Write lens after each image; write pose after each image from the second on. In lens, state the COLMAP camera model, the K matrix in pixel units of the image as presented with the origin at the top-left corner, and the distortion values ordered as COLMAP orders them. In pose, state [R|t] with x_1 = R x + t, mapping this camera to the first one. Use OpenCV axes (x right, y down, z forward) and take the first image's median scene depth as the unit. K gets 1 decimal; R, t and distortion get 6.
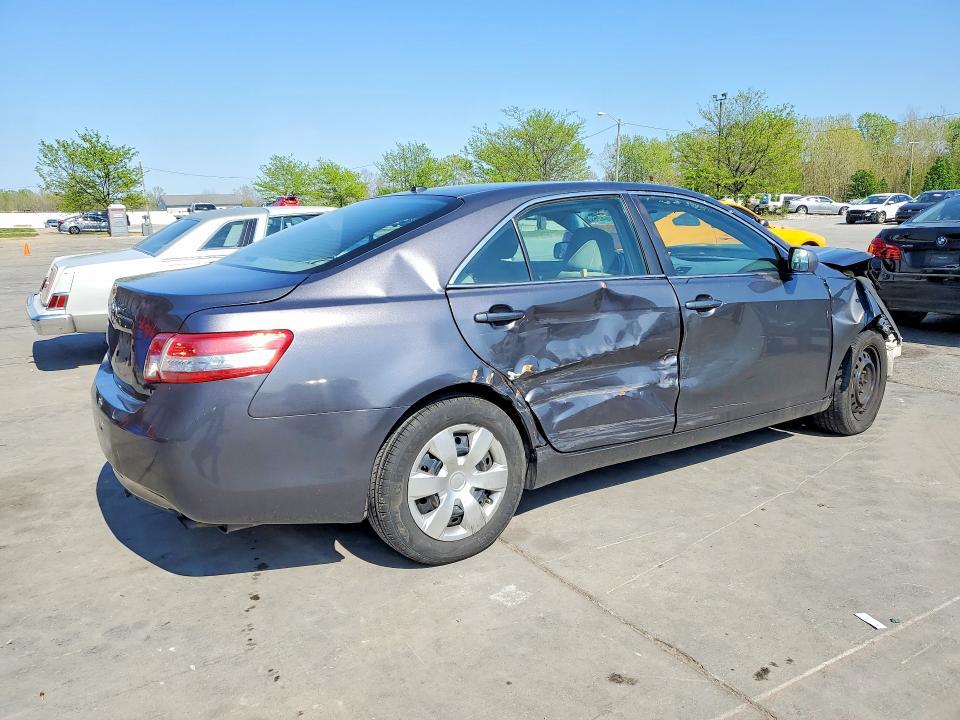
lens RADIAL K [[748.5, 0, 473.8], [0, 748.5, 359.4], [0, 0, 1]] dist [0.004665, 0.000942]
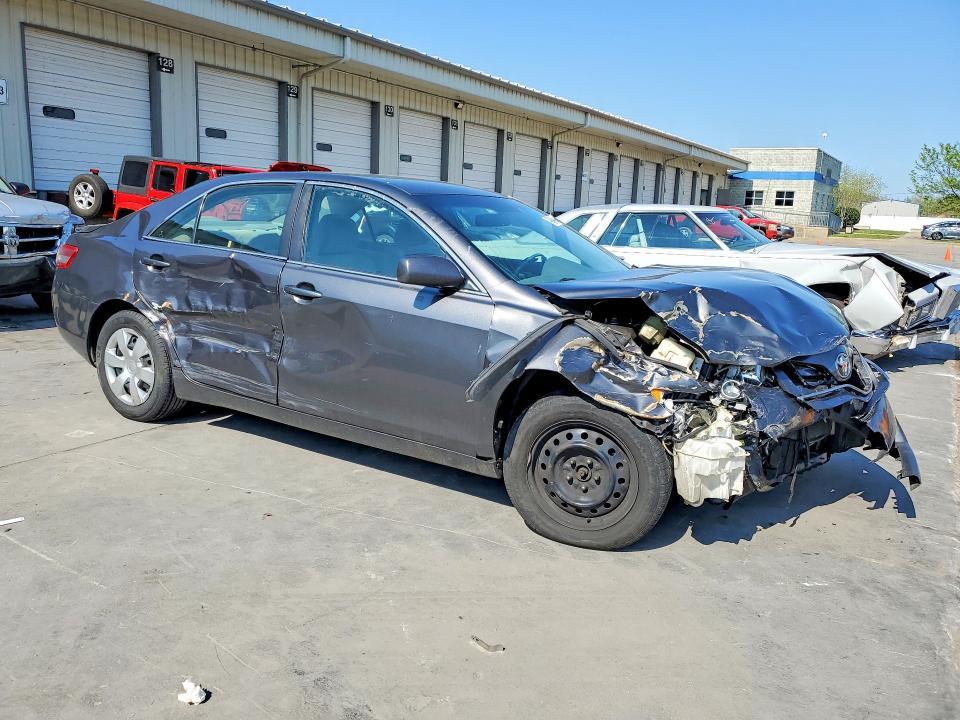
lens RADIAL K [[748.5, 0, 473.8], [0, 748.5, 359.4], [0, 0, 1]] dist [0.004665, 0.000942]
pose [[0.439781, 0.226707, -0.869020, 1.412080], [-0.231971, 0.963456, 0.133951, -0.188677], [0.867630, 0.142678, 0.476299, 0.778191]]
